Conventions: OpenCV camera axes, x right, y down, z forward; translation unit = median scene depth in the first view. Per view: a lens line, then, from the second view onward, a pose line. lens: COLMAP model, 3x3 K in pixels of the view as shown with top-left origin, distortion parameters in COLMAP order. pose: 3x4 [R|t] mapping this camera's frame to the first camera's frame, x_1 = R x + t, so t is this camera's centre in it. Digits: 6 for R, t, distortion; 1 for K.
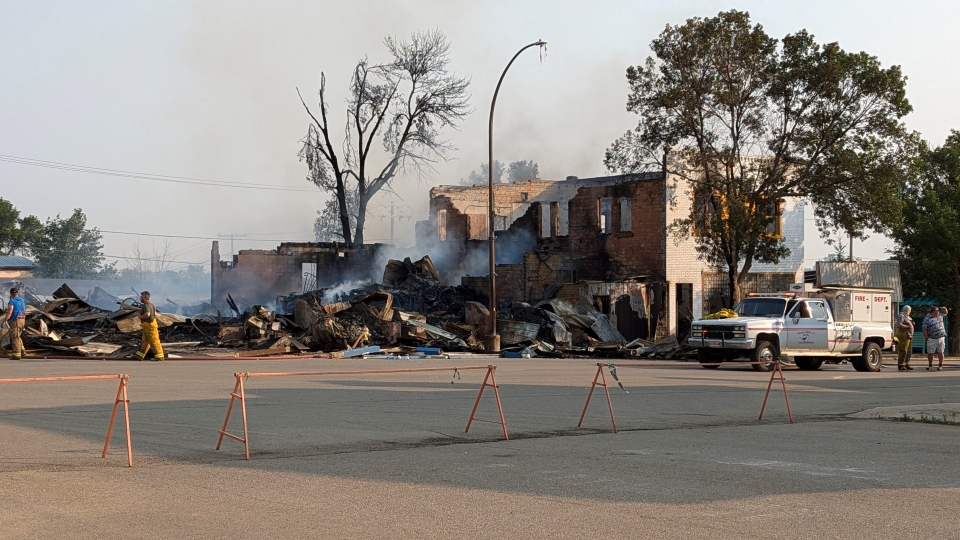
lens RADIAL K [[1457.9, 0, 480.0], [0, 1457.9, 270.0], [0, 0, 1]] dist [0.029373, -0.008402]
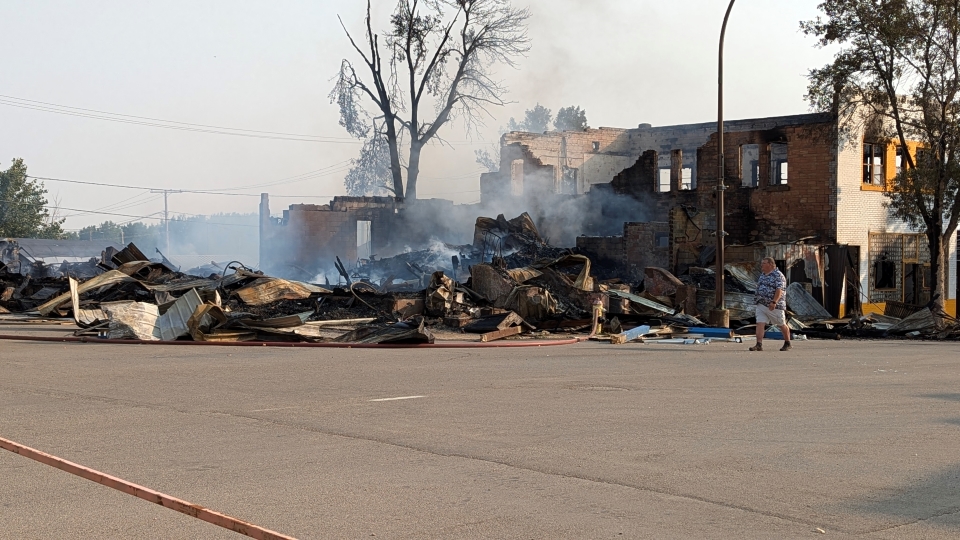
lens RADIAL K [[1457.9, 0, 480.0], [0, 1457.9, 270.0], [0, 0, 1]] dist [0.029373, -0.008402]
pose [[0.995018, 0.002413, 0.099666, -0.151618], [-0.004964, 0.999666, 0.025354, 0.002583], [-0.099571, -0.025723, 0.994698, 0.159773]]
